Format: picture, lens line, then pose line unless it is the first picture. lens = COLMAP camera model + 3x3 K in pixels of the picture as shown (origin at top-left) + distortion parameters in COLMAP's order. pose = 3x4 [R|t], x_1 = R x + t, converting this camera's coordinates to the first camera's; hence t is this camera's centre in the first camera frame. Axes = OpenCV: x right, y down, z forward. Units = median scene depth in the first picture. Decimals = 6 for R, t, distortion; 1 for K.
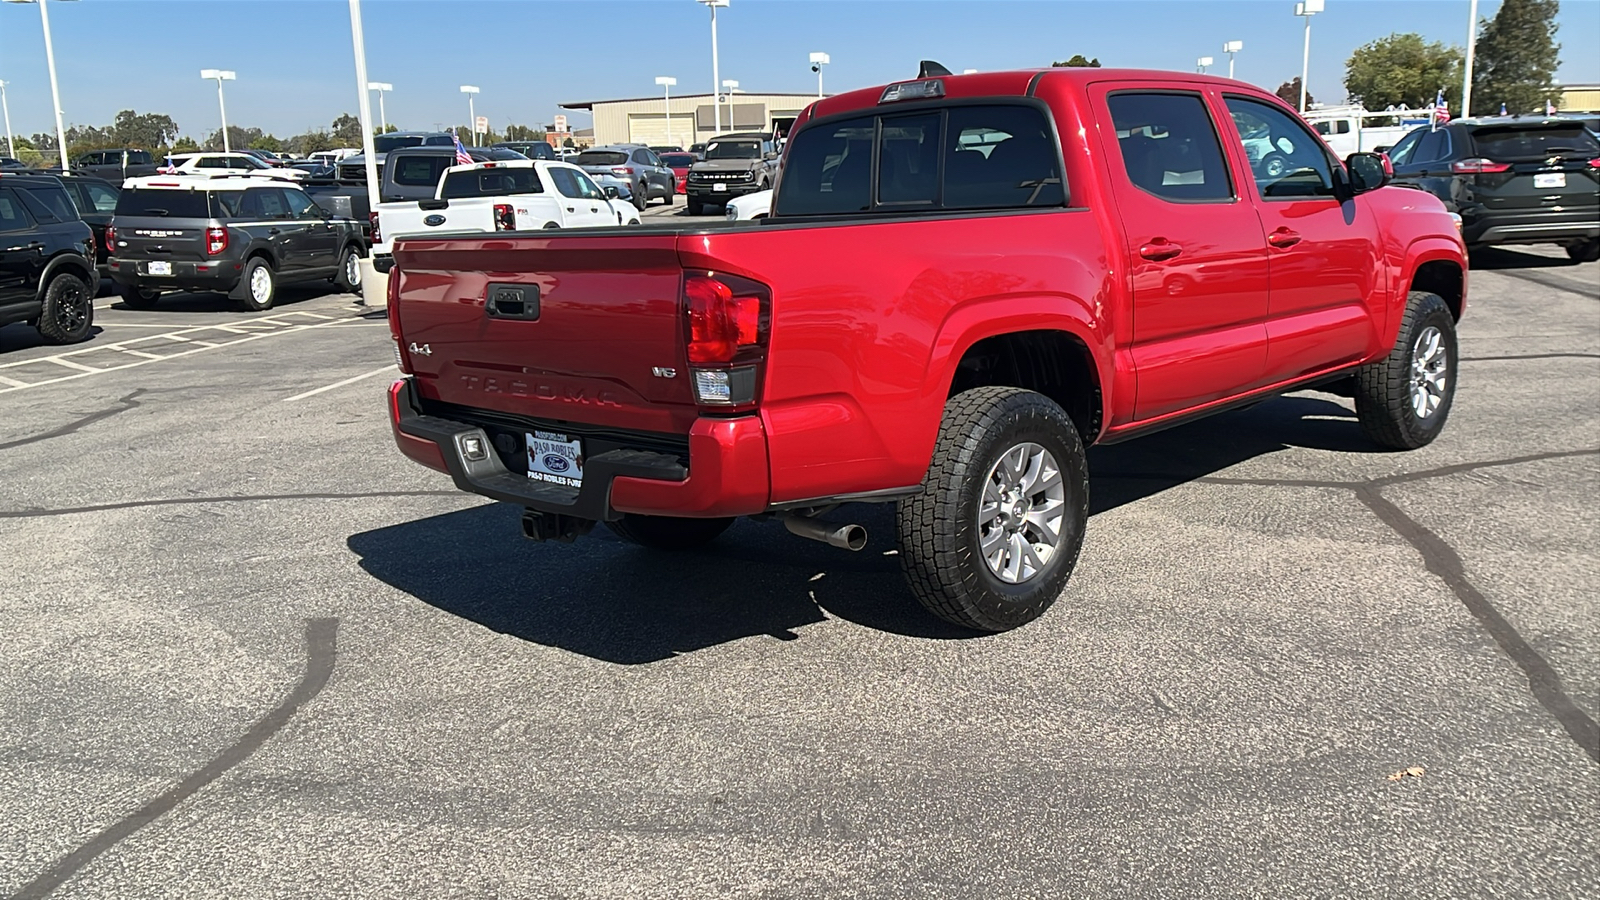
lens RADIAL K [[1328.1, 0, 800.2], [0, 1328.1, 461.1], [0, 0, 1]] dist [0.022535, -0.067473]
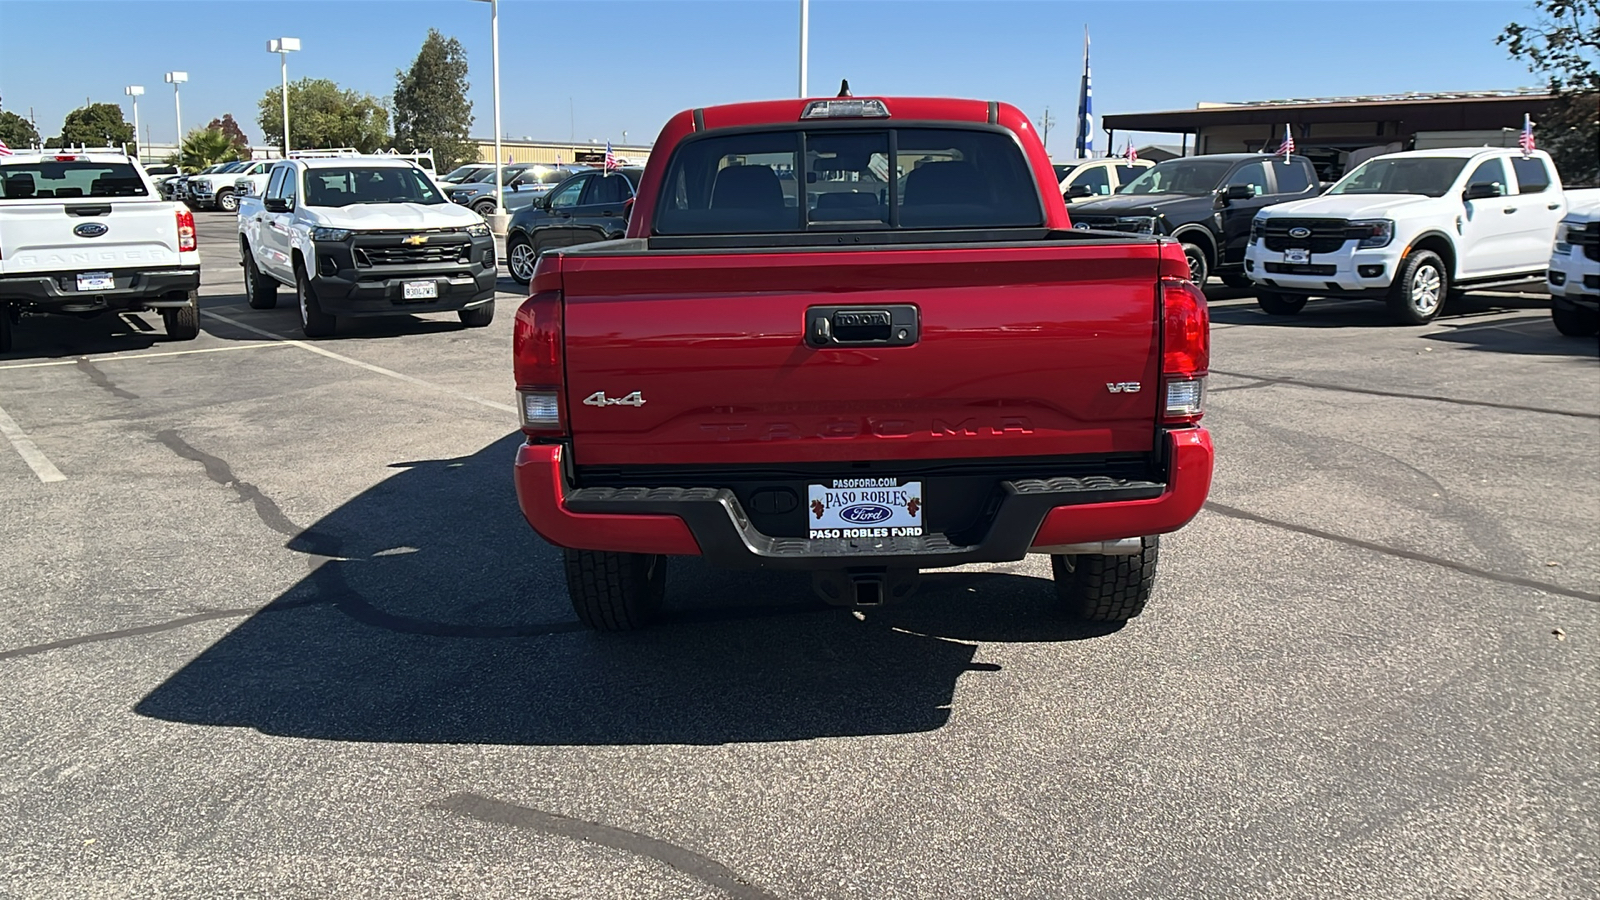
lens RADIAL K [[1328.1, 0, 826.0], [0, 1328.1, 472.0], [0, 0, 1]] dist [0.022535, -0.067473]
pose [[0.690828, -0.106526, 0.715128, -0.511474], [0.122101, 0.992069, 0.029827, -0.033979], [-0.712634, 0.066713, 0.698357, 0.271400]]
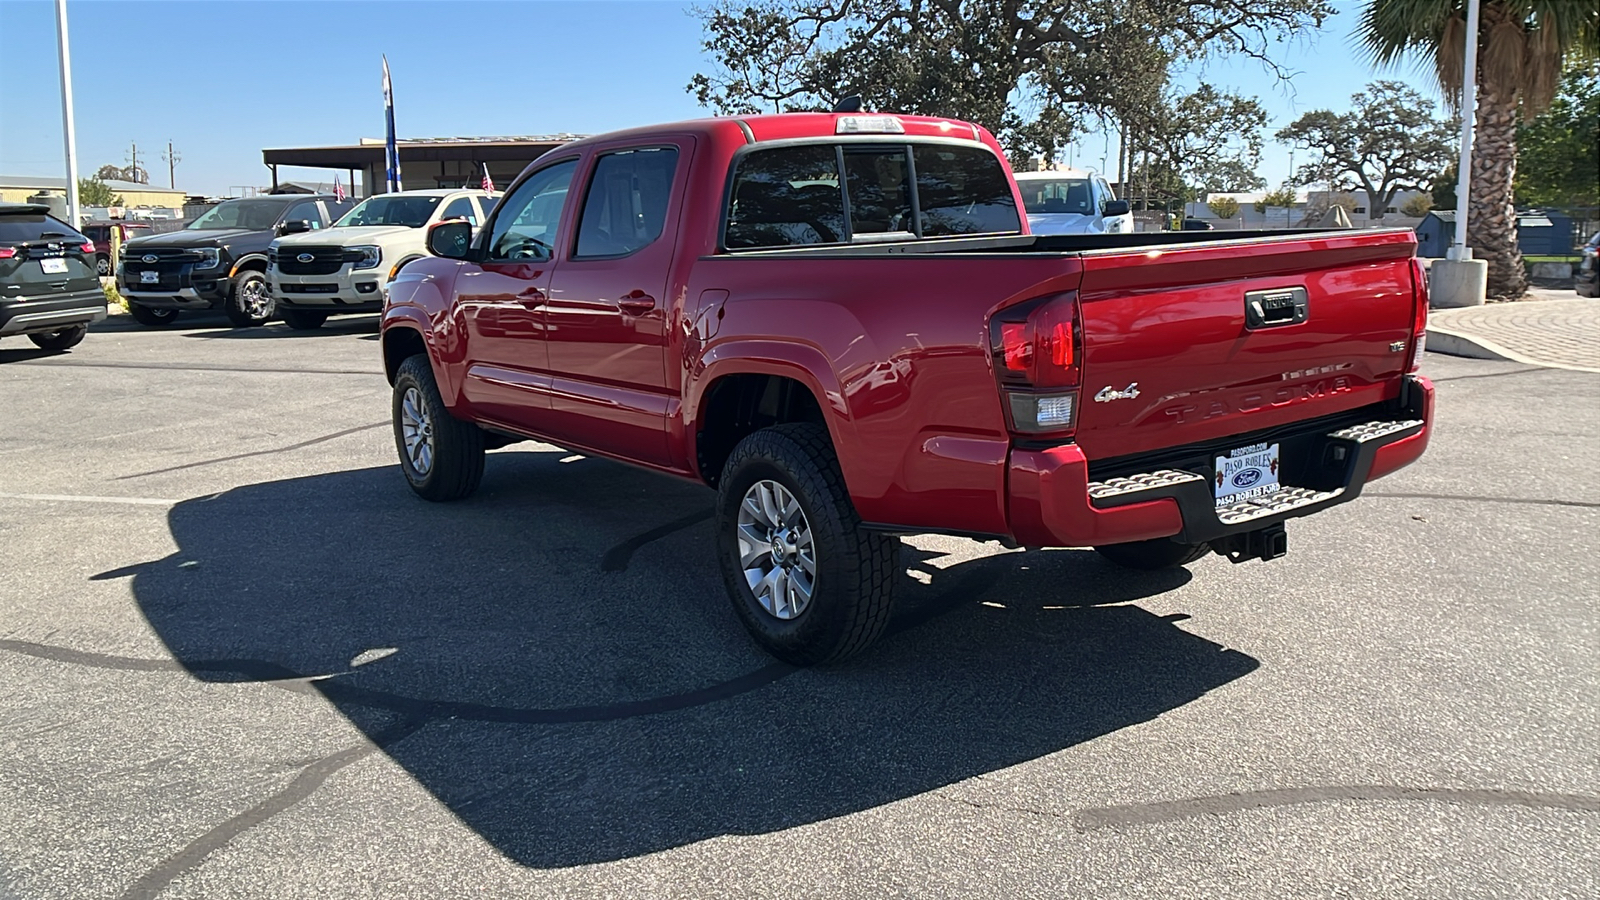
lens RADIAL K [[1328.1, 0, 870.3], [0, 1328.1, 461.4], [0, 0, 1]] dist [0.022535, -0.067473]
pose [[0.120018, -0.134841, 0.983572, -0.730780], [0.217495, 0.970237, 0.106474, -0.107795], [-0.968655, 0.201143, 0.145773, 0.712939]]
